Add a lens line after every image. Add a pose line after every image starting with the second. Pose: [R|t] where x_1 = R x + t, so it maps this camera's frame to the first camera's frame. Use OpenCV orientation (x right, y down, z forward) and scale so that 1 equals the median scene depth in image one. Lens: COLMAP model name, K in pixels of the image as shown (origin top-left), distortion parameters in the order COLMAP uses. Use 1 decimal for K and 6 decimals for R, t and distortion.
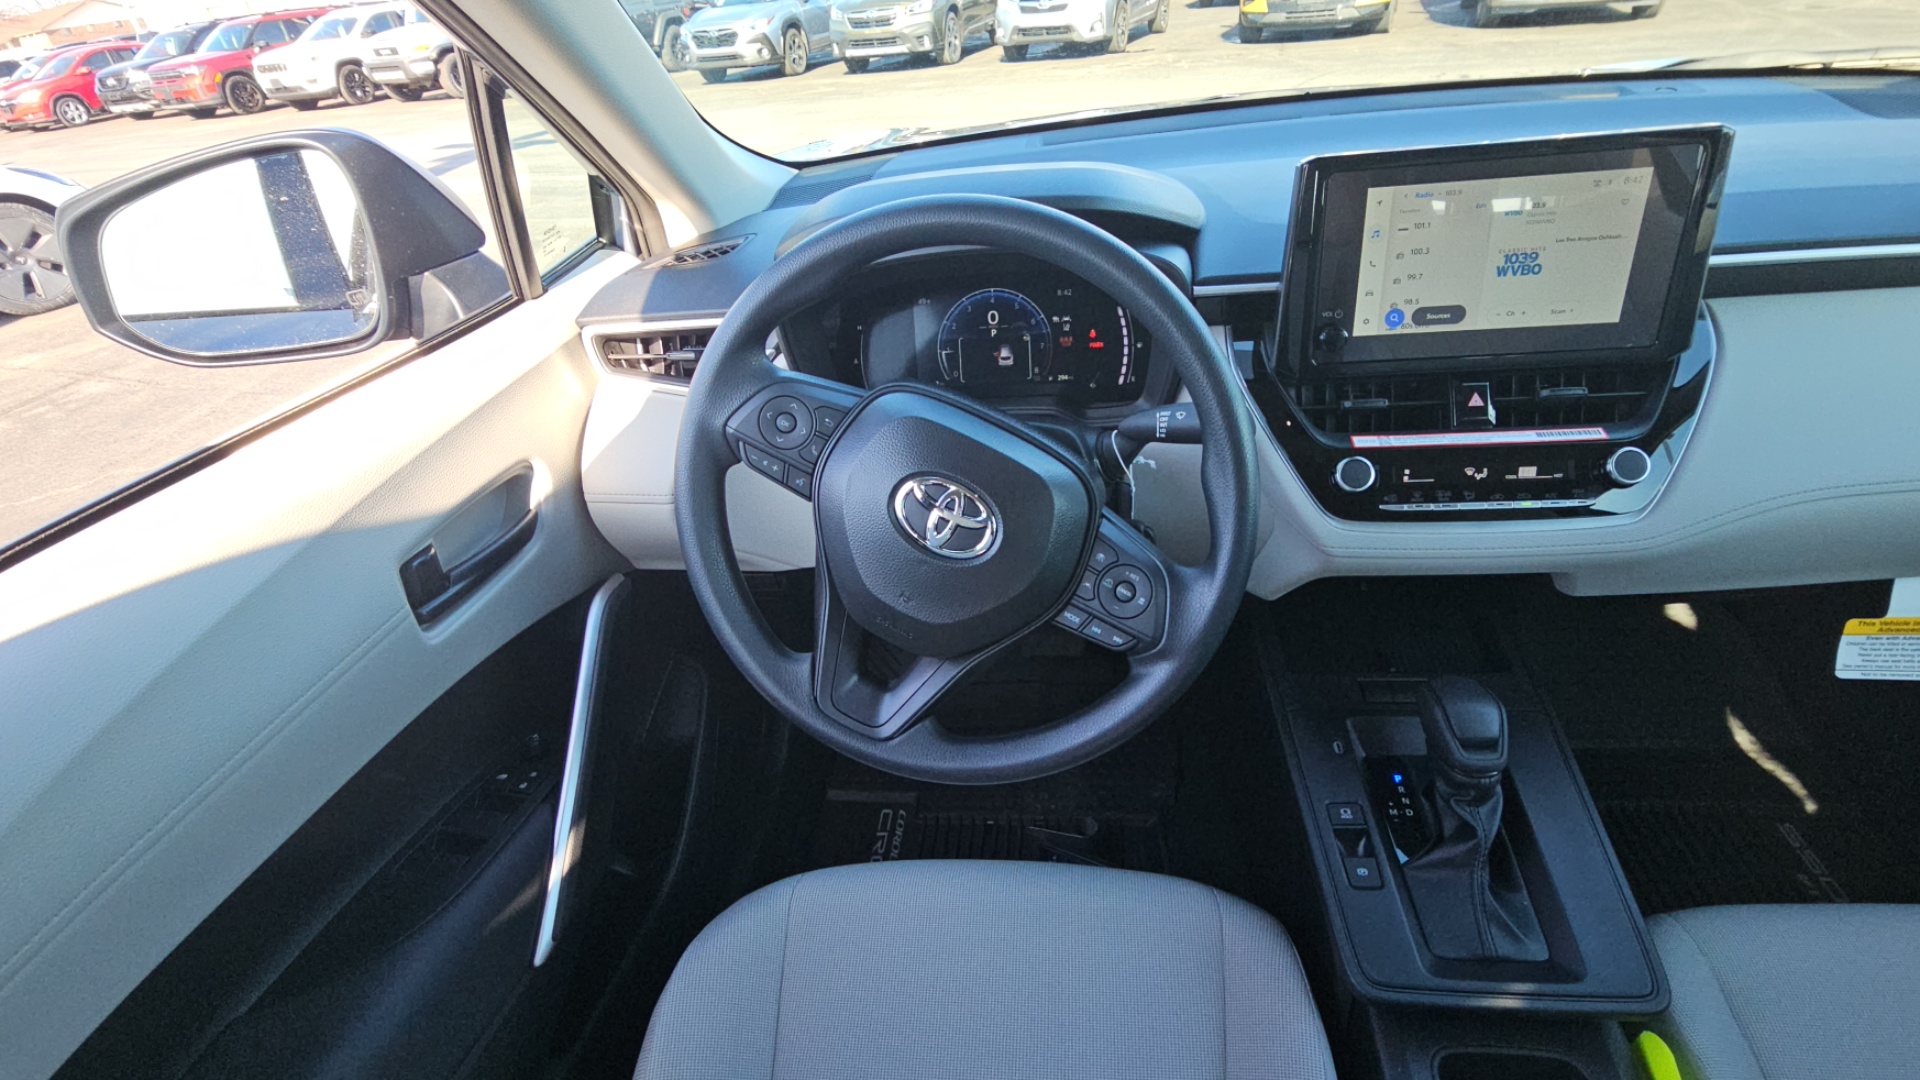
lens RADIAL K [[837.5, 0, 989.4], [0, 837.5, 543.3], [0, 0, 1]] dist [0.004300, -0.003003]
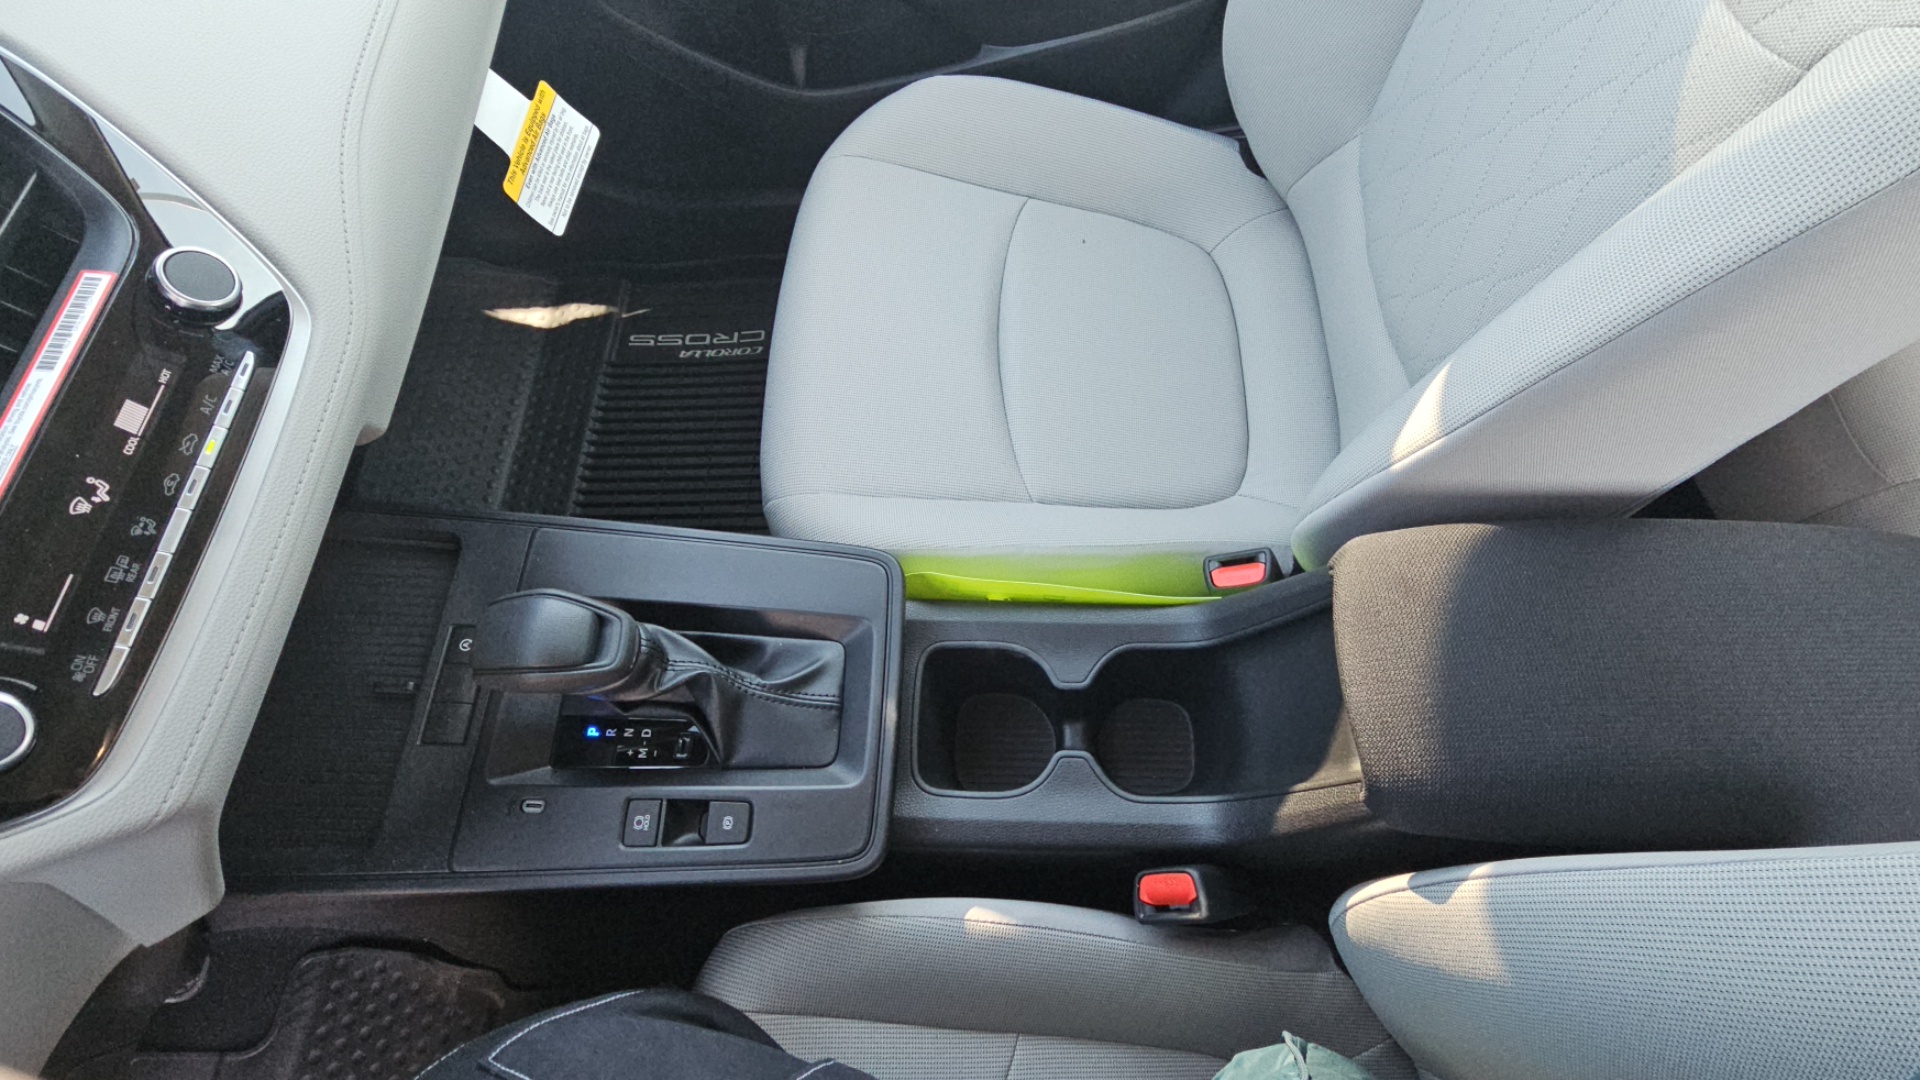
lens RADIAL K [[854.9, 0, 973.3], [0, 854.9, 544.4], [0, 0, 1]] dist [0.001644, -0.003624]
pose [[-0.065457, -0.866910, 0.494148, 0.247922], [0.630640, 0.347835, 0.693761, -0.087630], [-0.773310, 0.357041, 0.523940, 0.307315]]
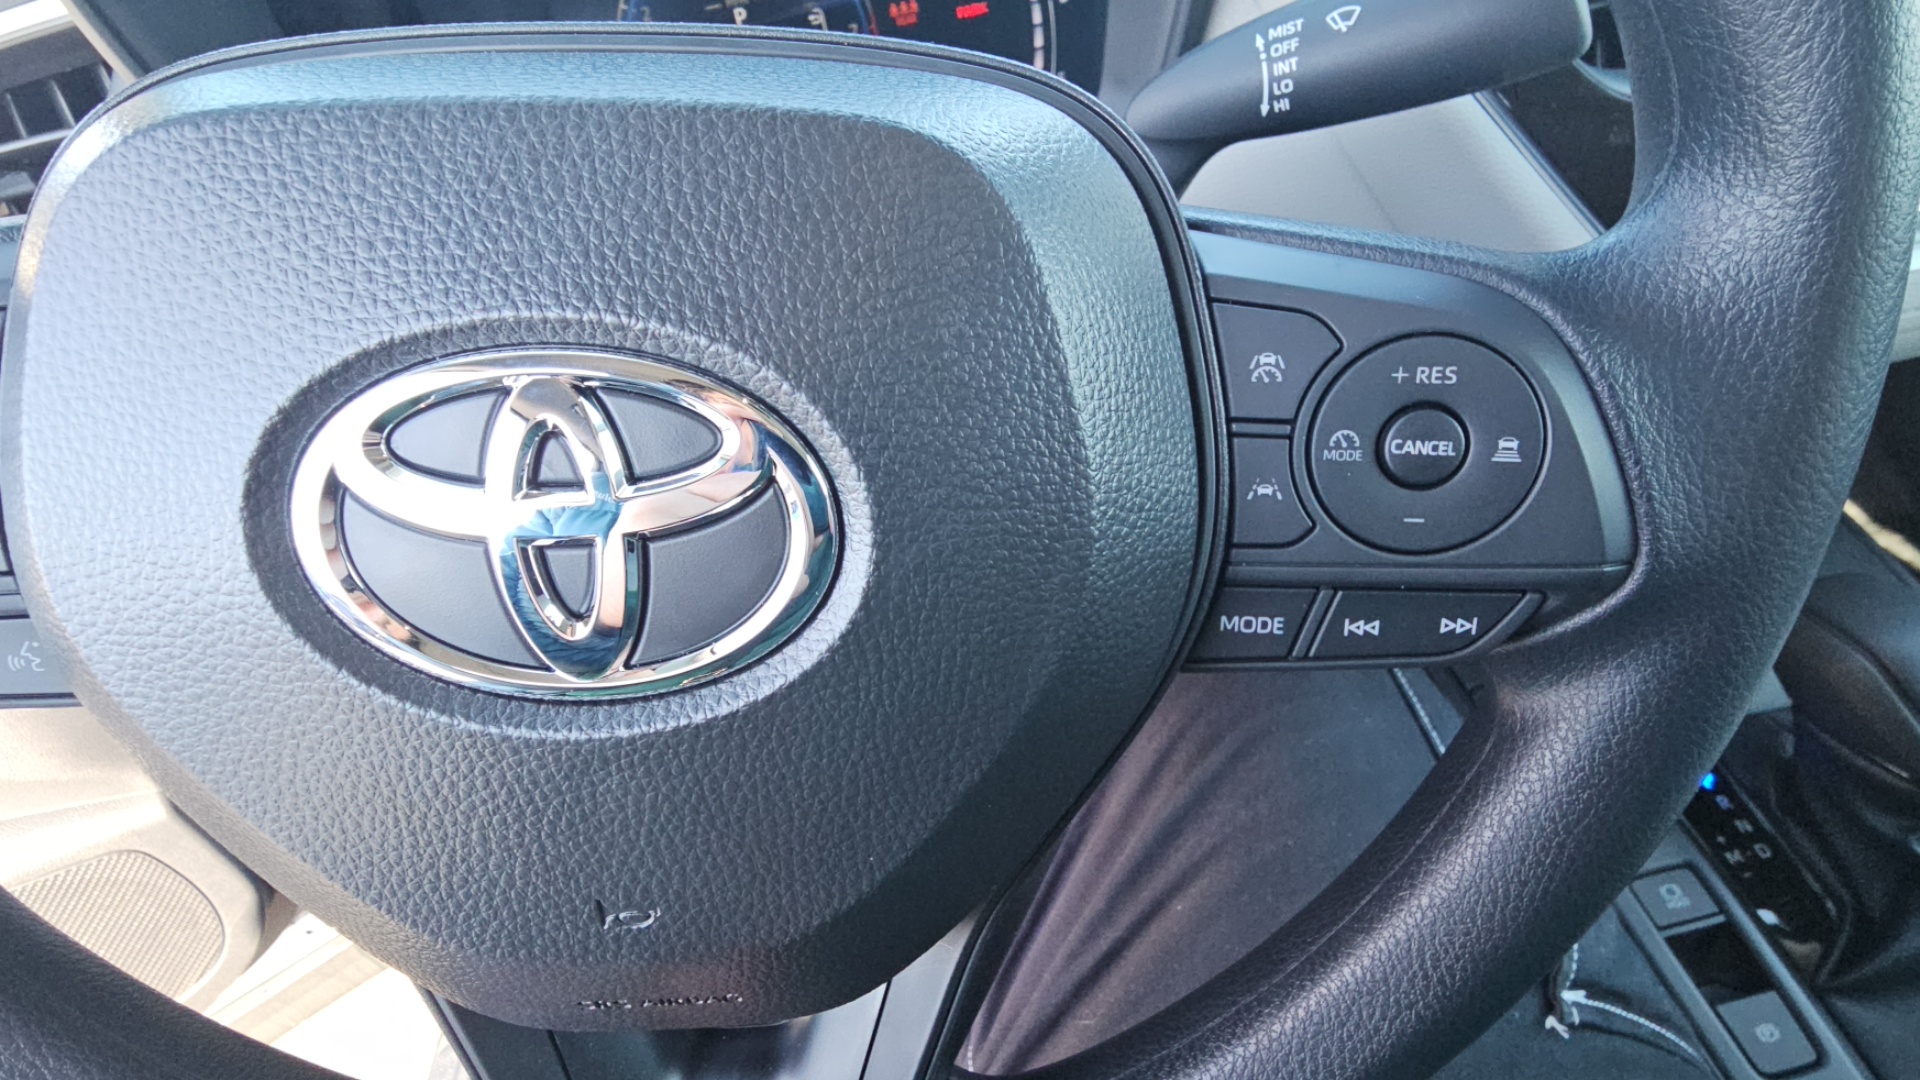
lens RADIAL K [[865.5, 0, 976.8], [0, 865.5, 544.9], [0, 0, 1]] dist [0.002864, -0.000204]
pose [[0.969908, -0.203138, 0.134212, 0.009398], [0.184080, 0.972624, 0.141835, -0.023919], [-0.159350, -0.112862, 0.980750, 0.591234]]
